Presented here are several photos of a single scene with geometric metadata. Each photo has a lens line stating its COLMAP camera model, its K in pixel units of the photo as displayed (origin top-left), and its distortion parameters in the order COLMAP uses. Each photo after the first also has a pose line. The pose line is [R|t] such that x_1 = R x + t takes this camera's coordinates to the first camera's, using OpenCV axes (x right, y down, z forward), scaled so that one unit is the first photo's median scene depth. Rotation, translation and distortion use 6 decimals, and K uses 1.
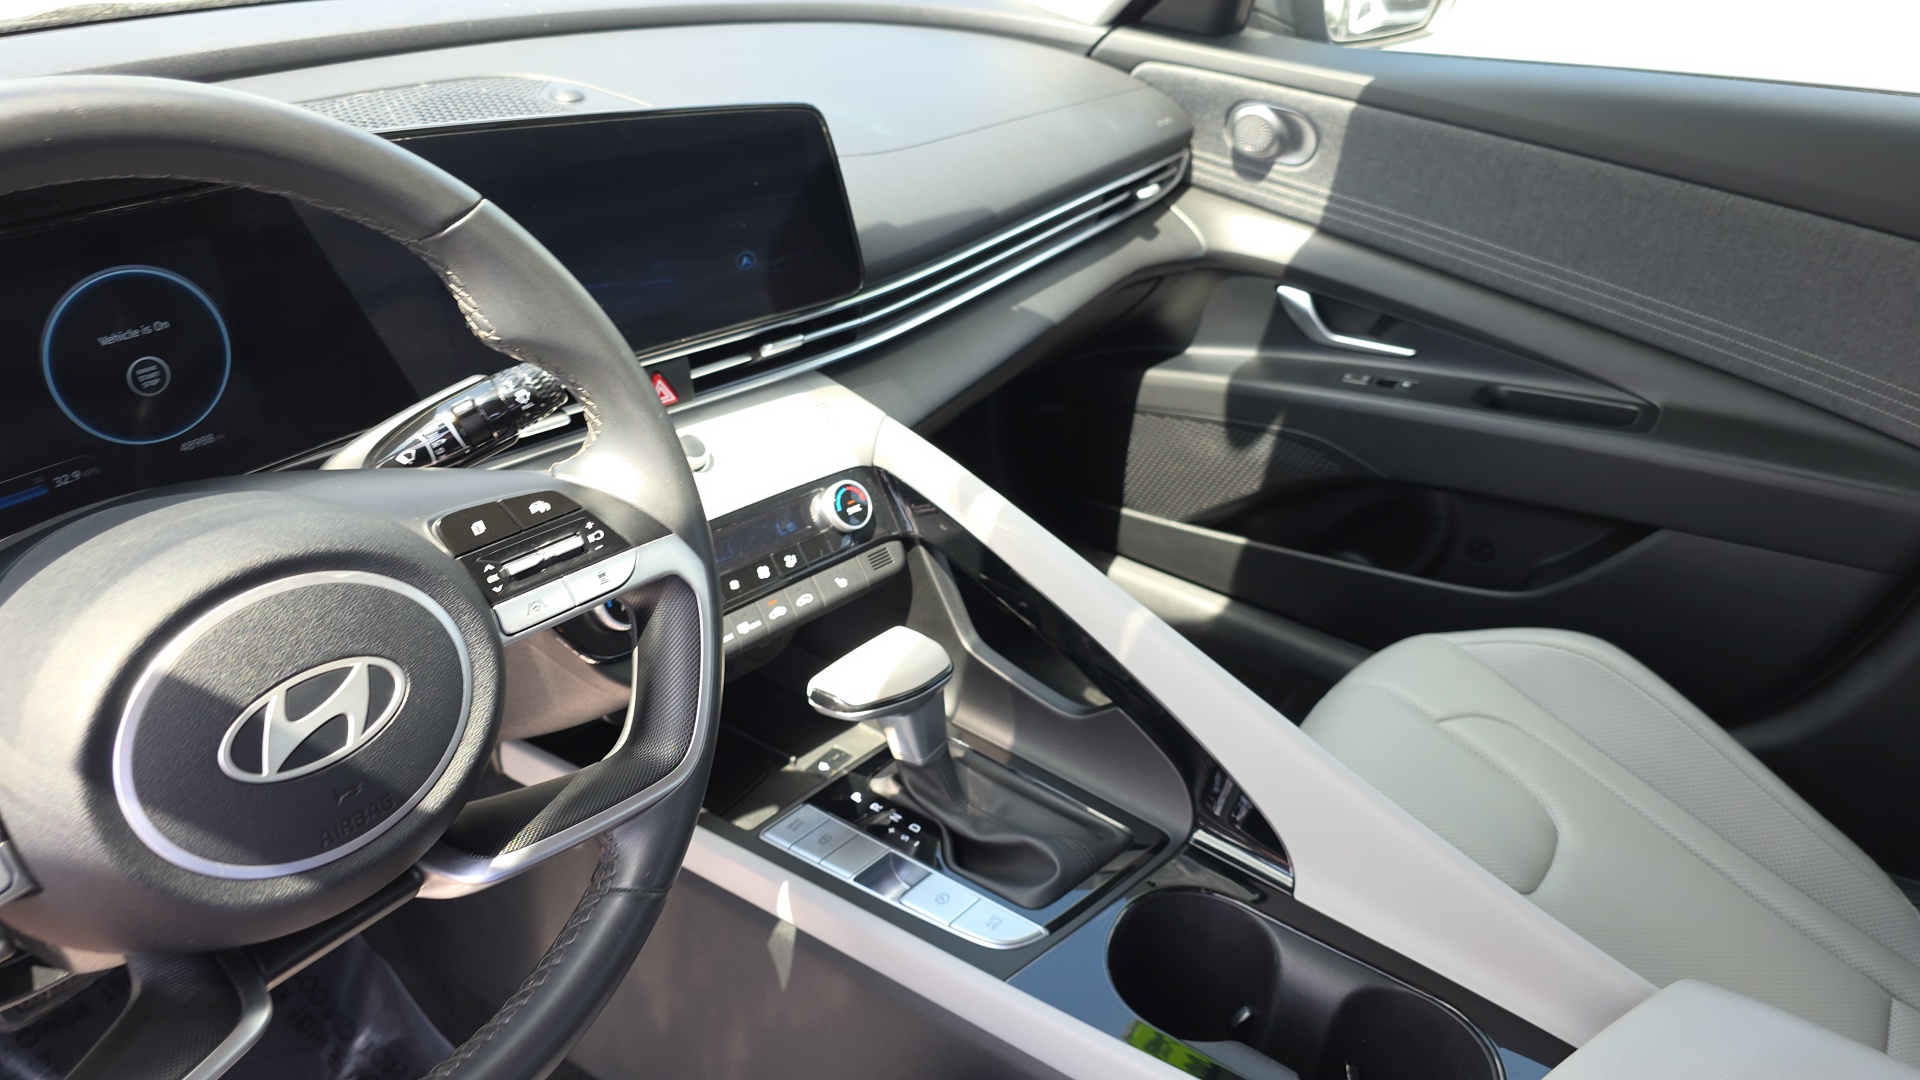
lens RADIAL K [[1317.6, 0, 955.8], [0, 1317.6, 520.3], [0, 0, 1]] dist [0.043142, -0.054654]
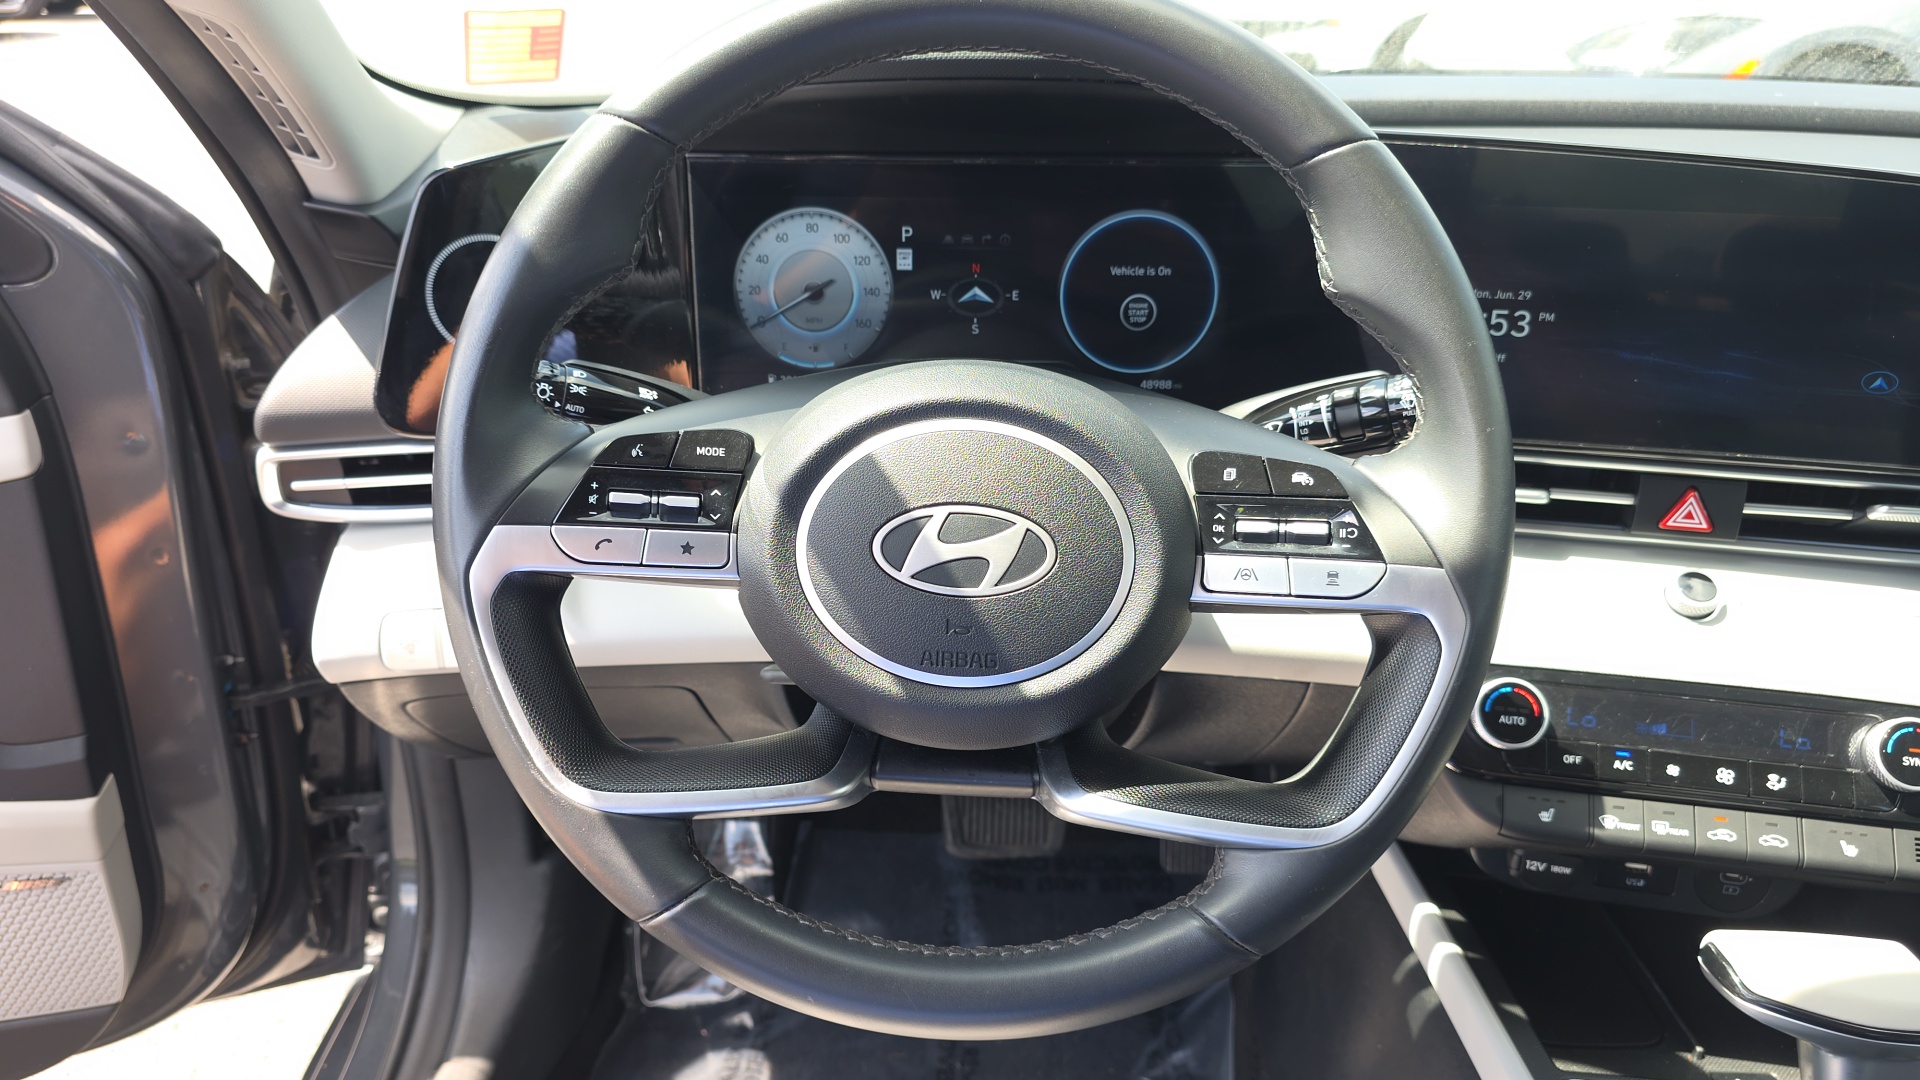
lens RADIAL K [[1323.7, 0, 942.7], [0, 1323.7, 542.0], [0, 0, 1]] dist [0.066577, -0.089057]
pose [[0.546960, 0.297767, -0.782412, 0.122320], [-0.392705, 0.916656, 0.074330, 0.026291], [0.739336, 0.266602, 0.618309, 0.125052]]
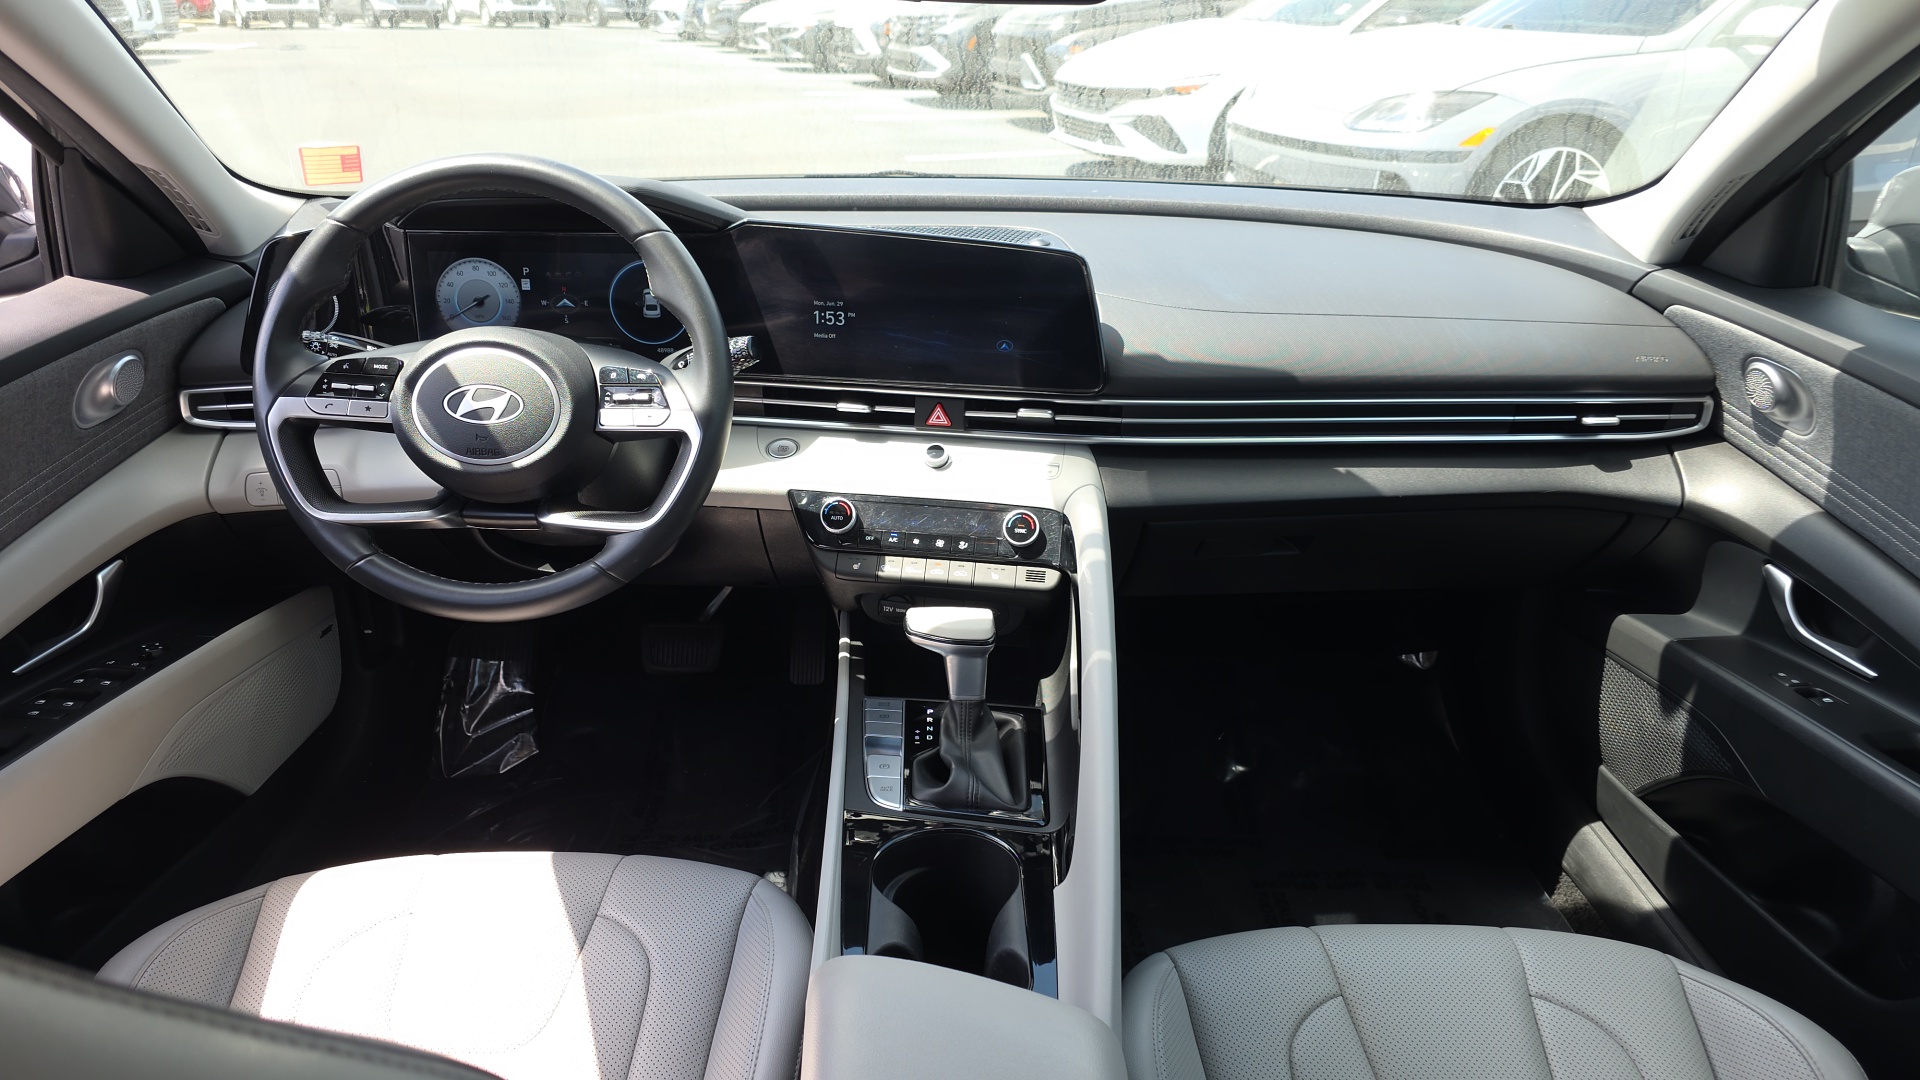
lens RADIAL K [[1289.1, 0, 951.8], [0, 1289.1, 555.4], [0, 0, 1]] dist [0.054550, -0.052345]
pose [[0.588319, 0.277360, -0.759573, 0.722953], [-0.383061, 0.922844, 0.040284, -0.008820], [0.712141, 0.267263, 0.649173, 0.047271]]
